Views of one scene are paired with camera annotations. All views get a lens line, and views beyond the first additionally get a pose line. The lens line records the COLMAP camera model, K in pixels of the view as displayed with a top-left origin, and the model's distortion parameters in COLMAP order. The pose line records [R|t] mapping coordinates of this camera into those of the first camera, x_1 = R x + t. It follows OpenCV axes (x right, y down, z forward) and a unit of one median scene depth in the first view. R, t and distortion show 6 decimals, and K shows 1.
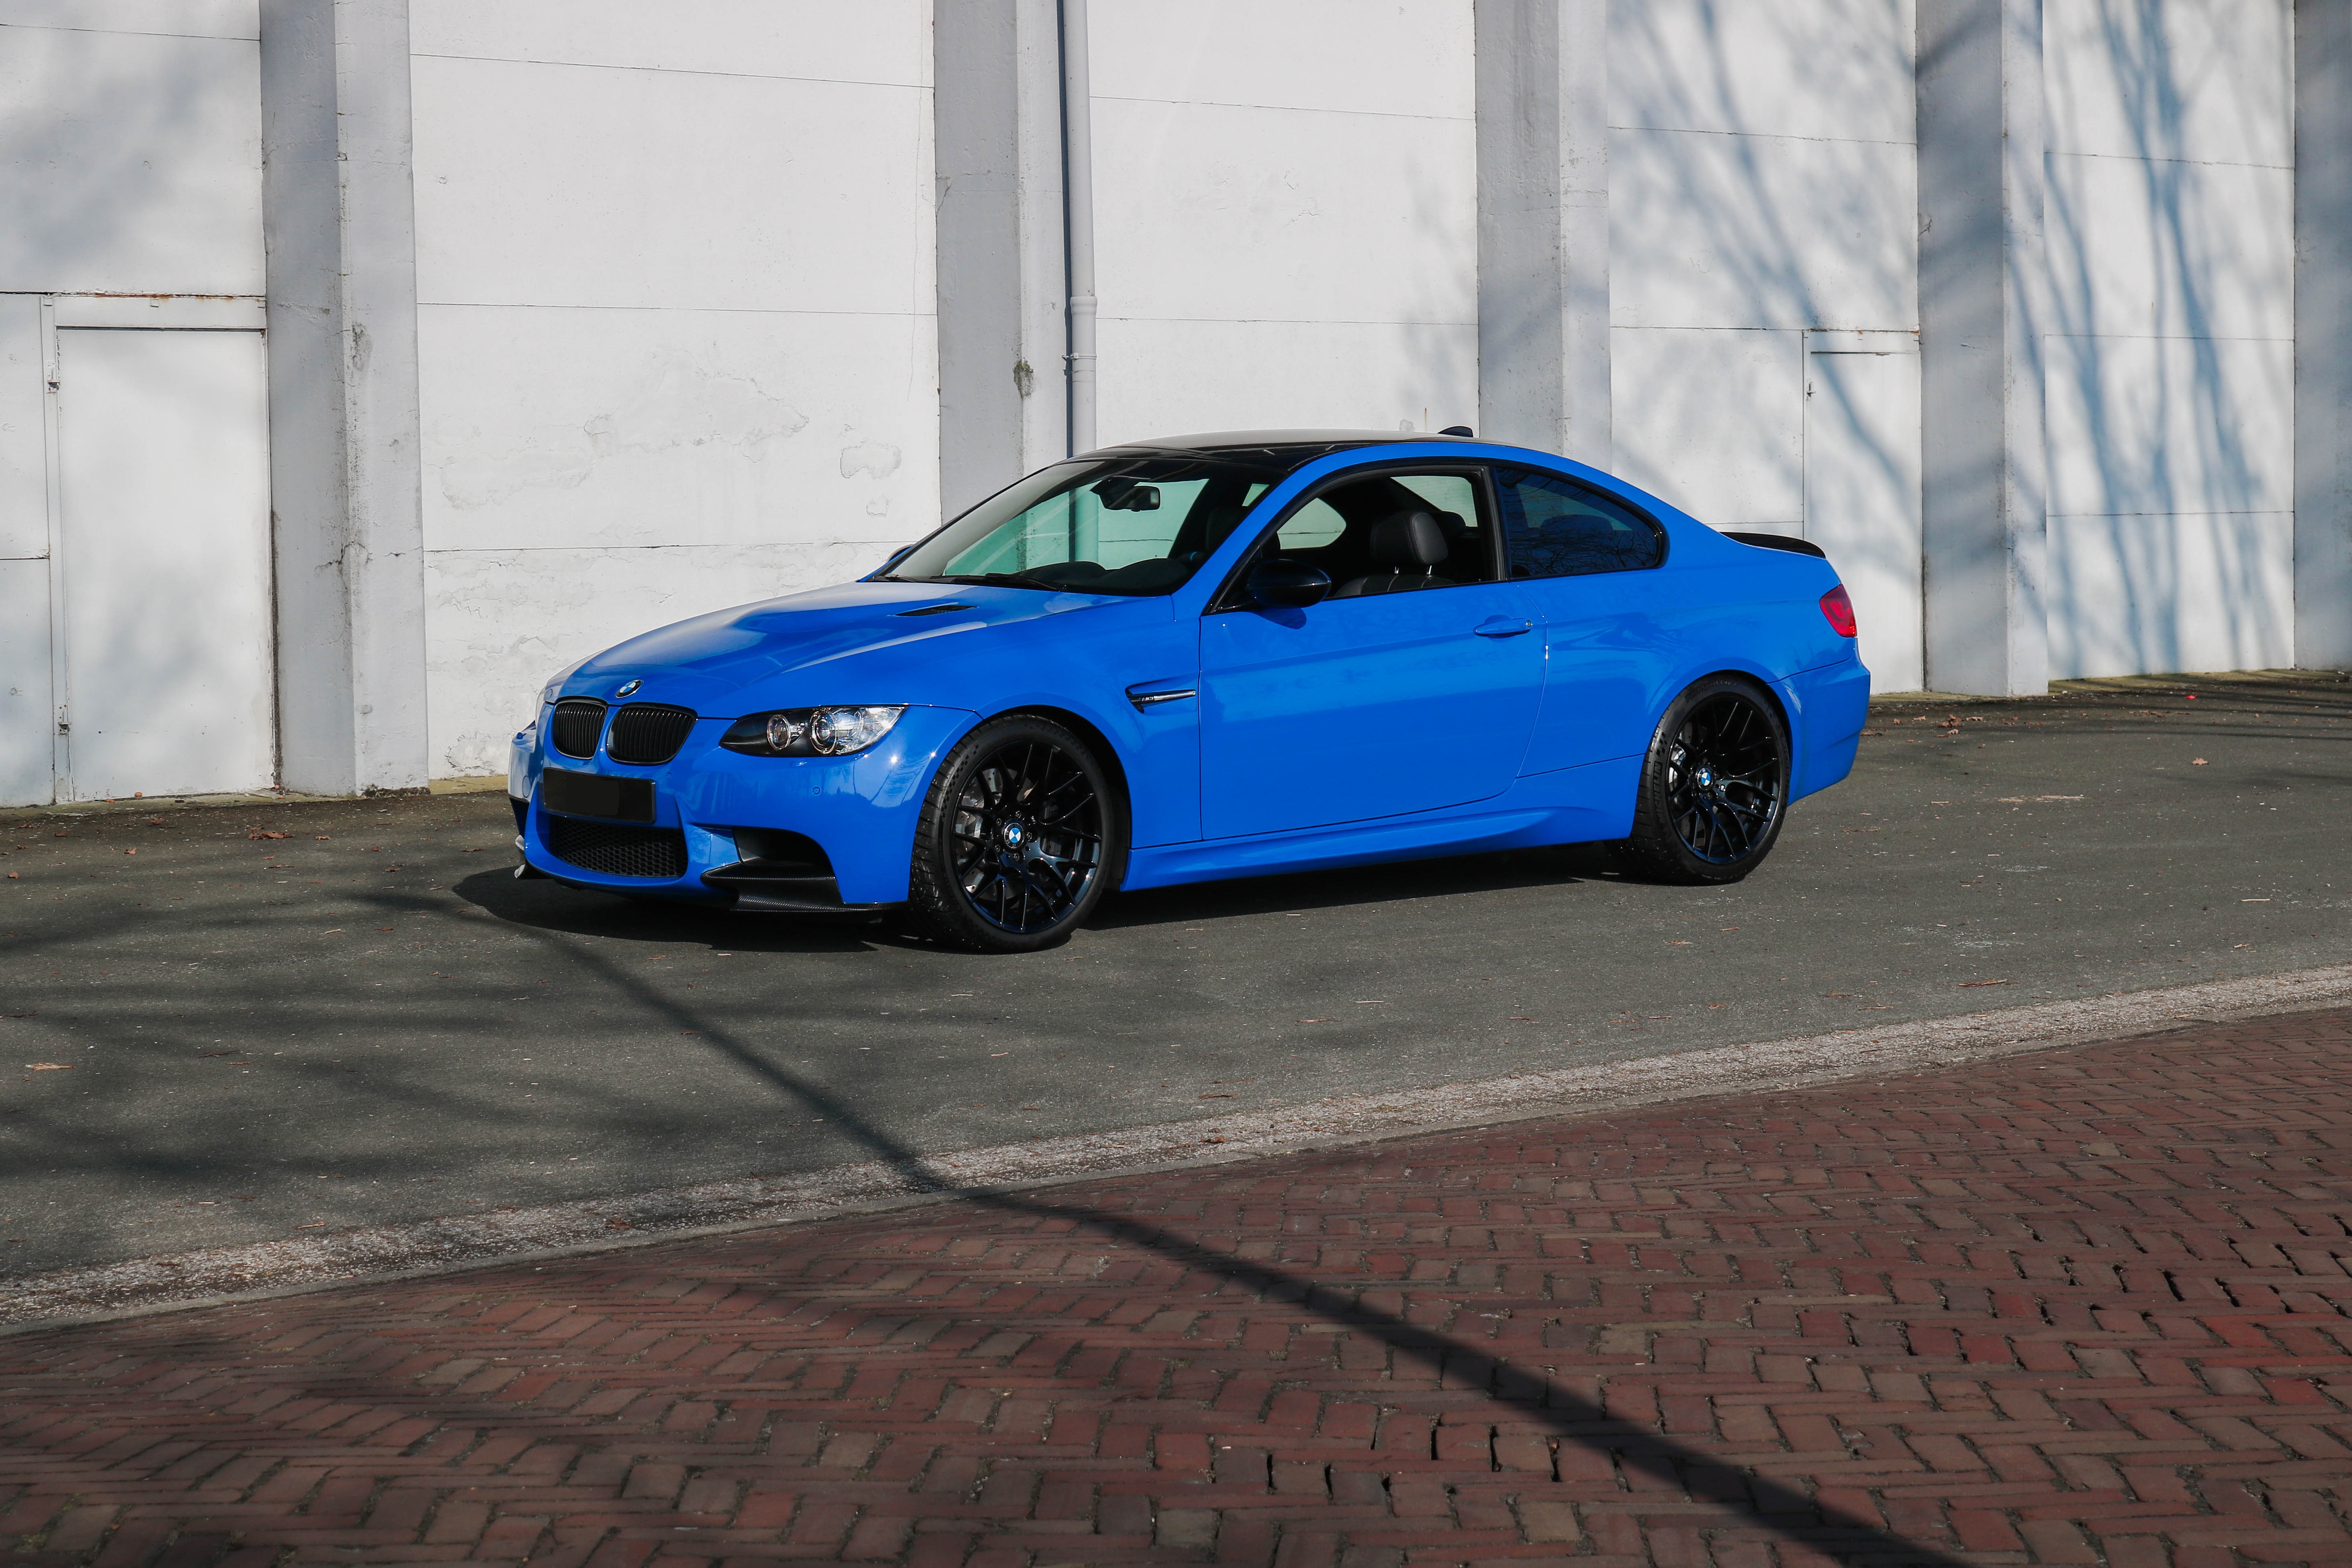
lens RADIAL K [[4538.7, 0, 1158.2], [0, 4538.7, 772.2], [0, 0, 1]] dist [0.025354, 0.000000]
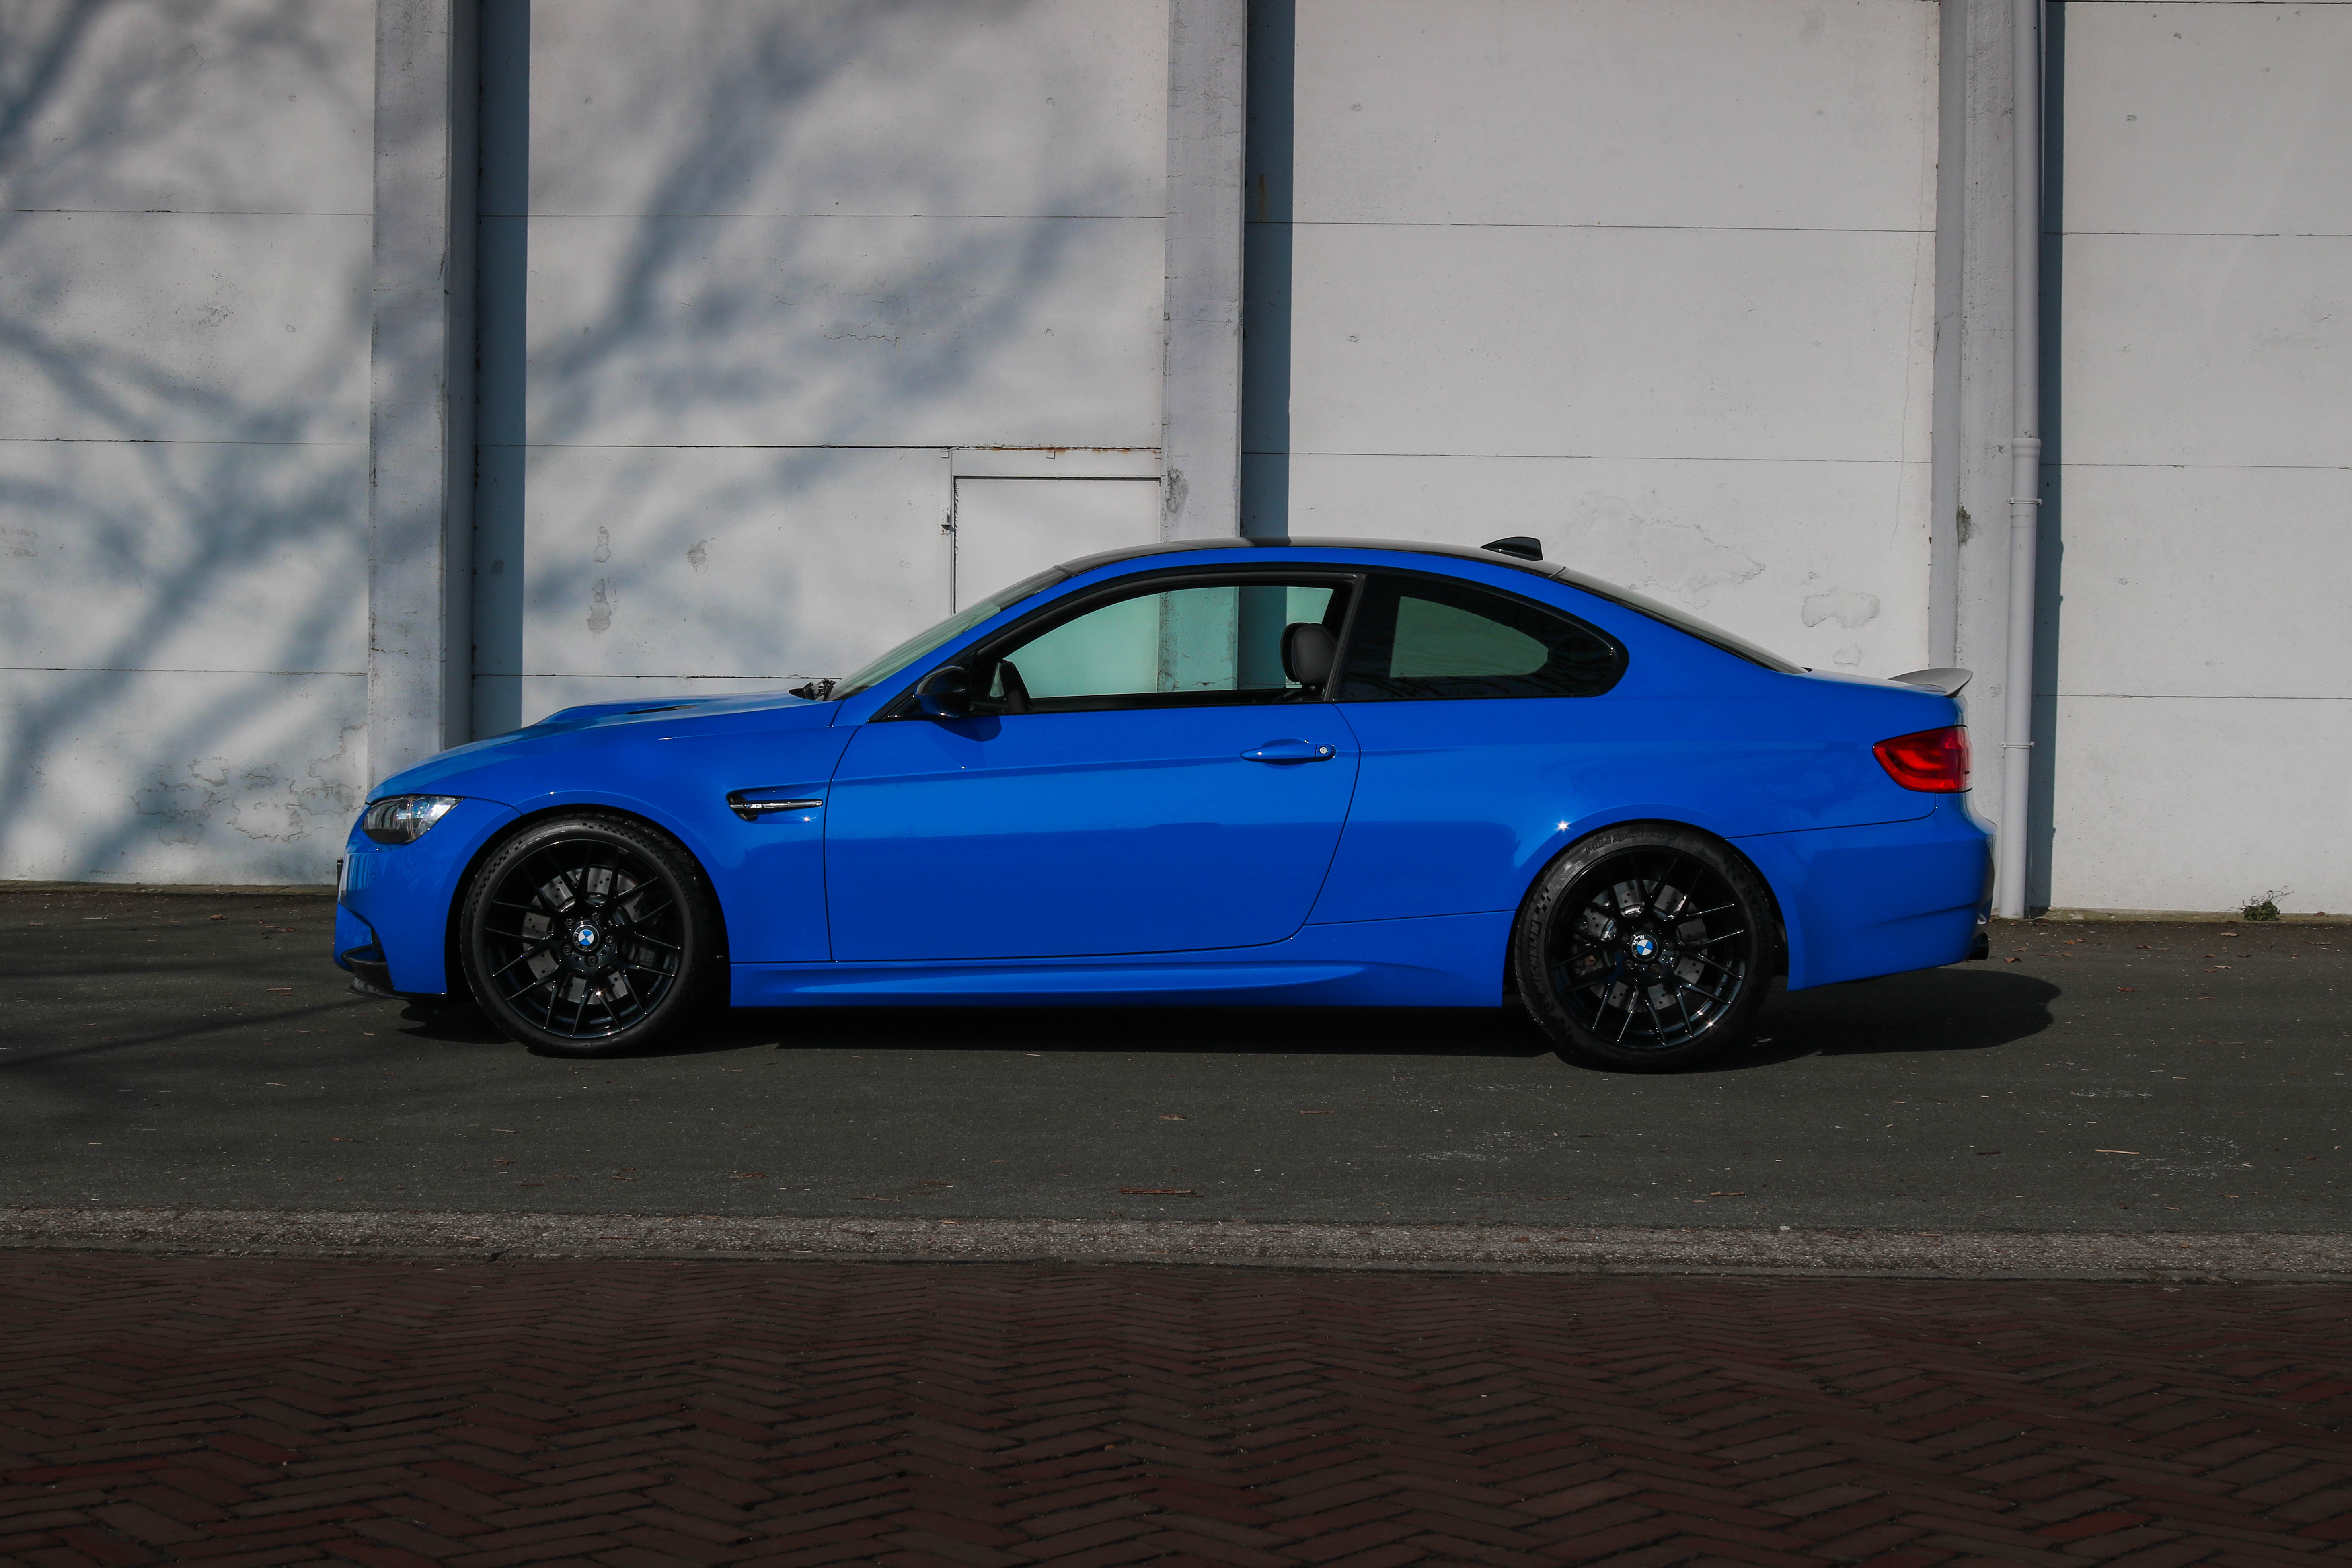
lens RADIAL K [[3683.3, 0, 1161.3], [0, 3683.3, 789.7], [0, 0, 1]] dist [-0.008135, 0.000000]
pose [[0.749864, 0.038487, -0.660471, 0.387850], [-0.063403, 0.997892, -0.013834, -0.009639], [0.658547, 0.052249, 0.750724, 0.327097]]
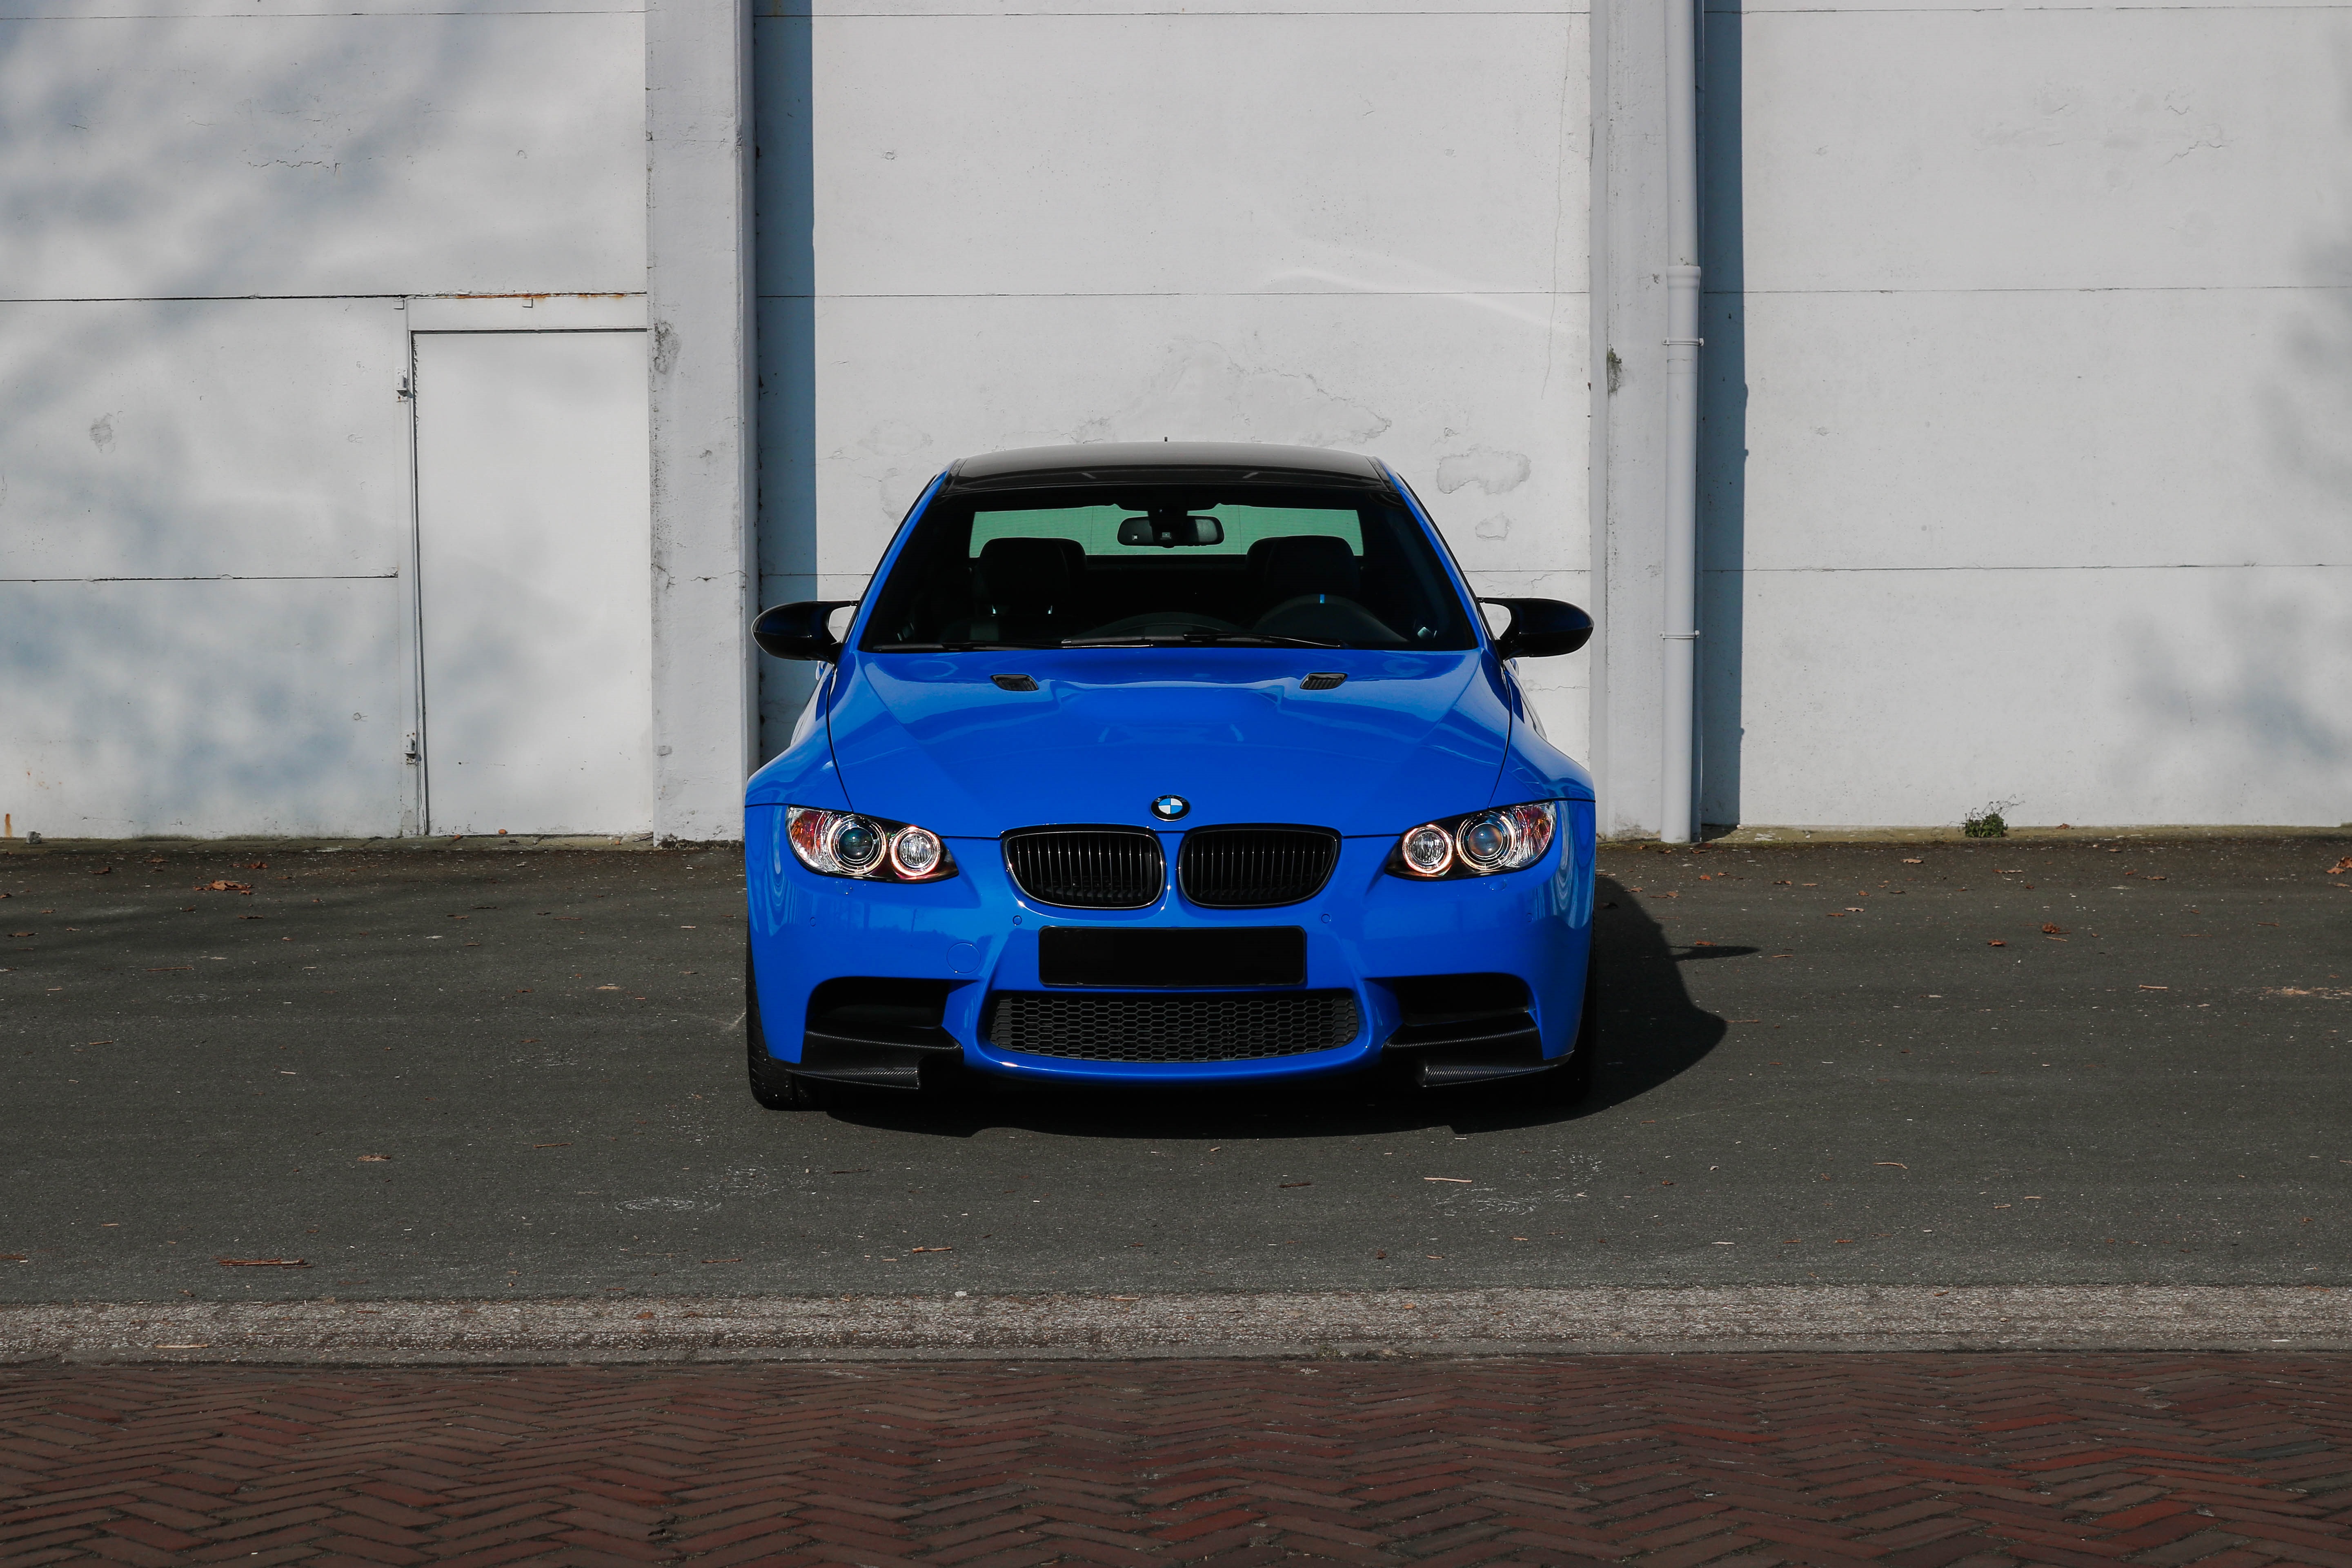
lens RADIAL K [[4538.7, 0, 1134.5], [0, 4538.7, 763.8], [0, 0, 1]] dist [0.025354, 0.000000]
pose [[0.762144, 0.043000, -0.645978, 0.458000], [-0.043194, 0.998946, 0.015535, -0.028075], [0.645965, 0.016062, 0.763198, 0.360258]]
